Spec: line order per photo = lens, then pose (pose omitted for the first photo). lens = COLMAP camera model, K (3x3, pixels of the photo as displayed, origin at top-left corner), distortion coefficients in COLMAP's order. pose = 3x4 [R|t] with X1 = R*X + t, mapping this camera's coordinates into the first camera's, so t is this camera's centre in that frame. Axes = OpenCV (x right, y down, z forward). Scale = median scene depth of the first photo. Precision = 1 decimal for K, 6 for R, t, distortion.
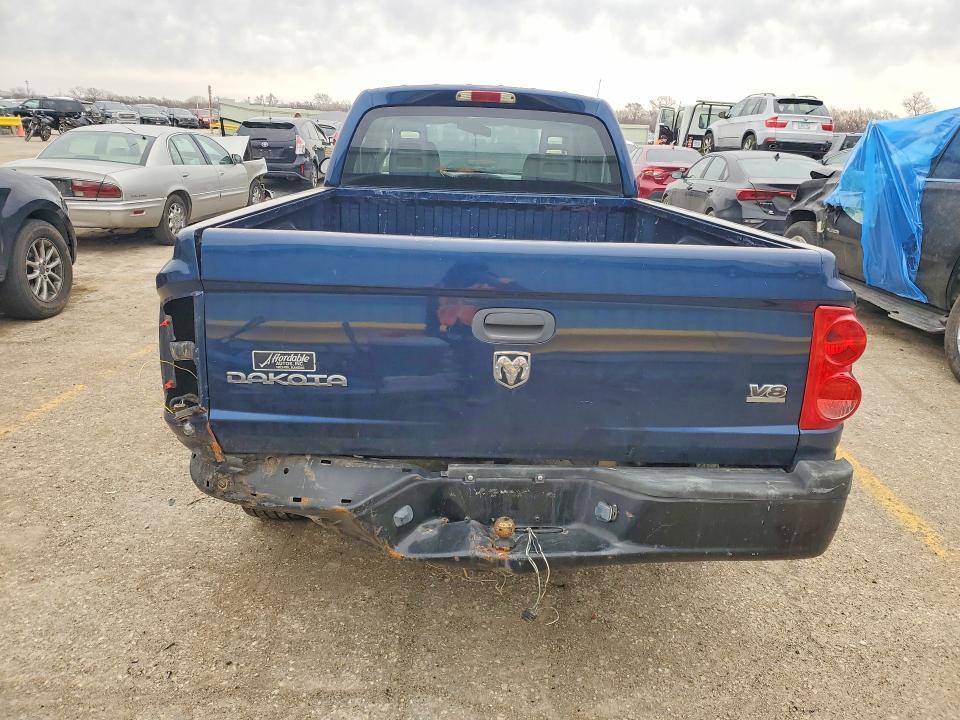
lens RADIAL K [[770.3, 0, 497.4], [0, 770.3, 357.4], [0, 0, 1]] dist [-0.001073, -0.009351]
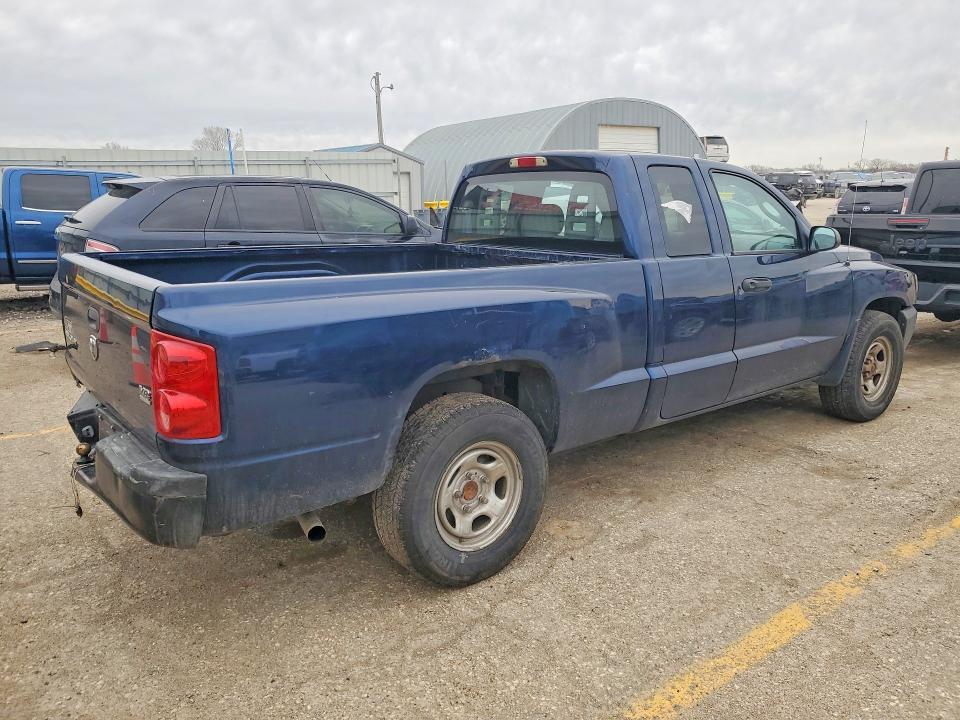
lens RADIAL K [[770.3, 0, 497.4], [0, 770.3, 357.4], [0, 0, 1]] dist [-0.001073, -0.009351]
pose [[0.570566, 0.130687, -0.810787, 0.873098], [-0.197781, 0.980066, 0.018790, -0.080407], [0.797080, 0.149637, 0.585040, 0.370596]]
